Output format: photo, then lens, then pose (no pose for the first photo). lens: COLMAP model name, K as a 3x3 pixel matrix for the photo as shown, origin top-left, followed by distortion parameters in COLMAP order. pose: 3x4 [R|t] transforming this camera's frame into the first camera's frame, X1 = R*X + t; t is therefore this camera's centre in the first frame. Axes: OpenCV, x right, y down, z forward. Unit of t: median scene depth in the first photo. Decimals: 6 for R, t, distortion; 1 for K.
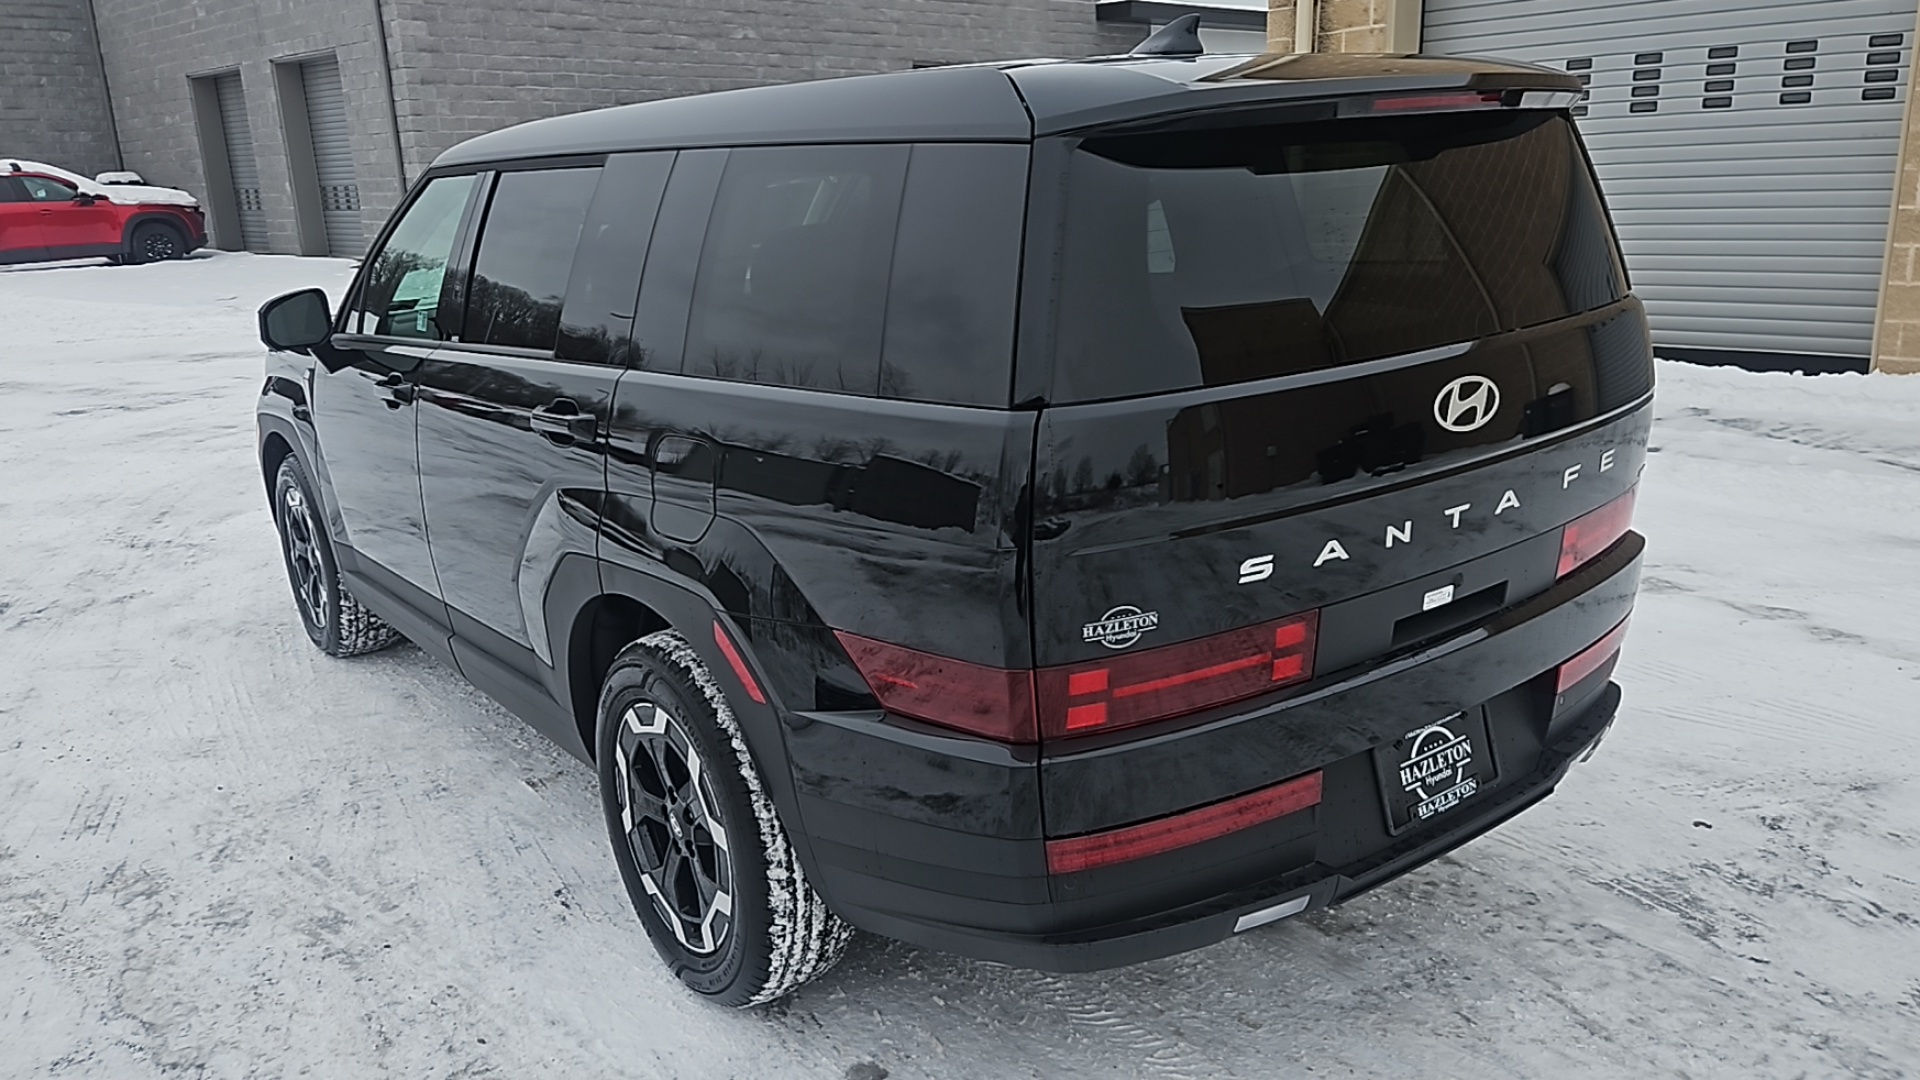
lens RADIAL K [[1371.4, 0, 949.0], [0, 1371.4, 553.8], [0, 0, 1]] dist [0.087807, -0.077608]
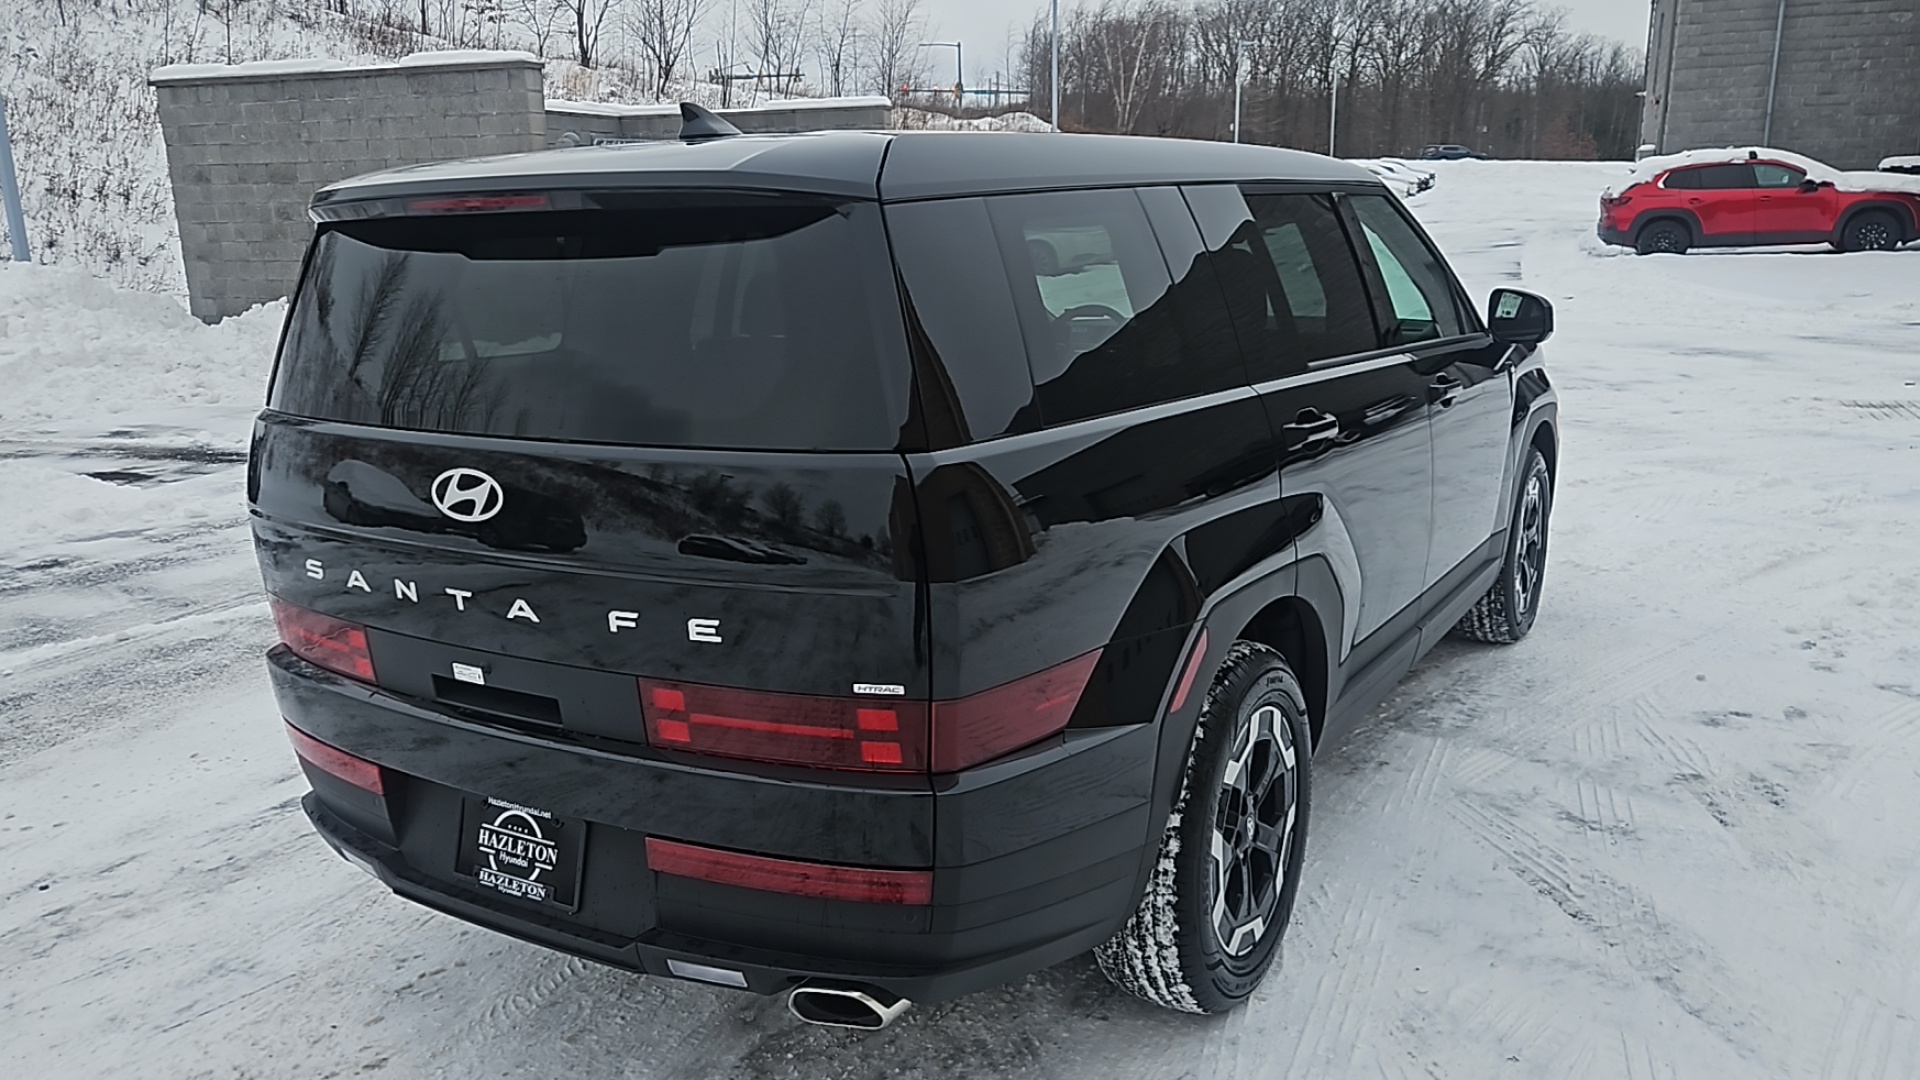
lens RADIAL K [[1372.9, 0, 960.0], [0, 1372.9, 540.0], [0, 0, 1]] dist [0.097402, -0.072064]
pose [[0.381770, 0.248248, -0.890295, 0.642513], [-0.244320, 0.956096, 0.161828, -0.148492], [0.891381, 0.155736, 0.425661, 0.400070]]
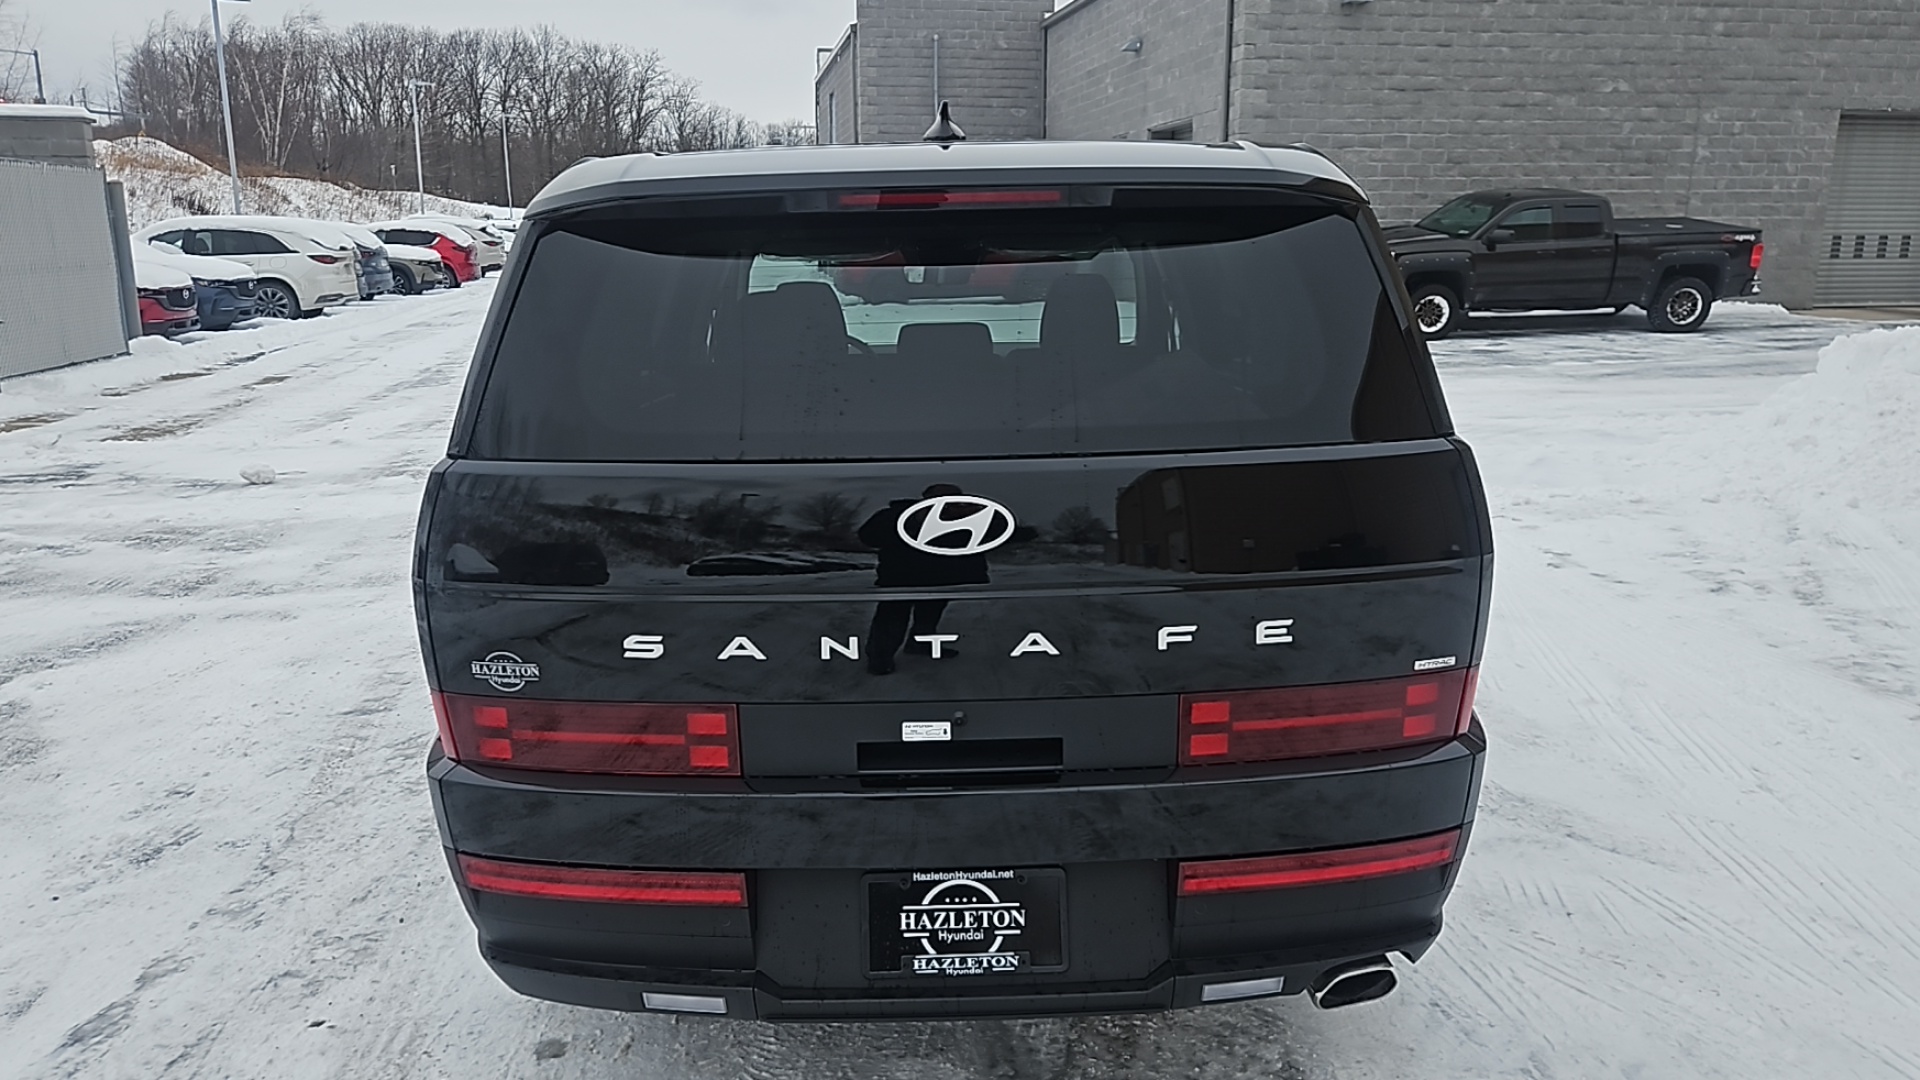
lens RADIAL K [[1371.4, 0, 949.0], [0, 1371.4, 553.8], [0, 0, 1]] dist [0.087807, -0.077608]
pose [[0.814411, 0.162194, -0.557160, 0.391092], [-0.183487, 0.982859, 0.017912, -0.047062], [0.550515, 0.087643, 0.830212, 0.113655]]
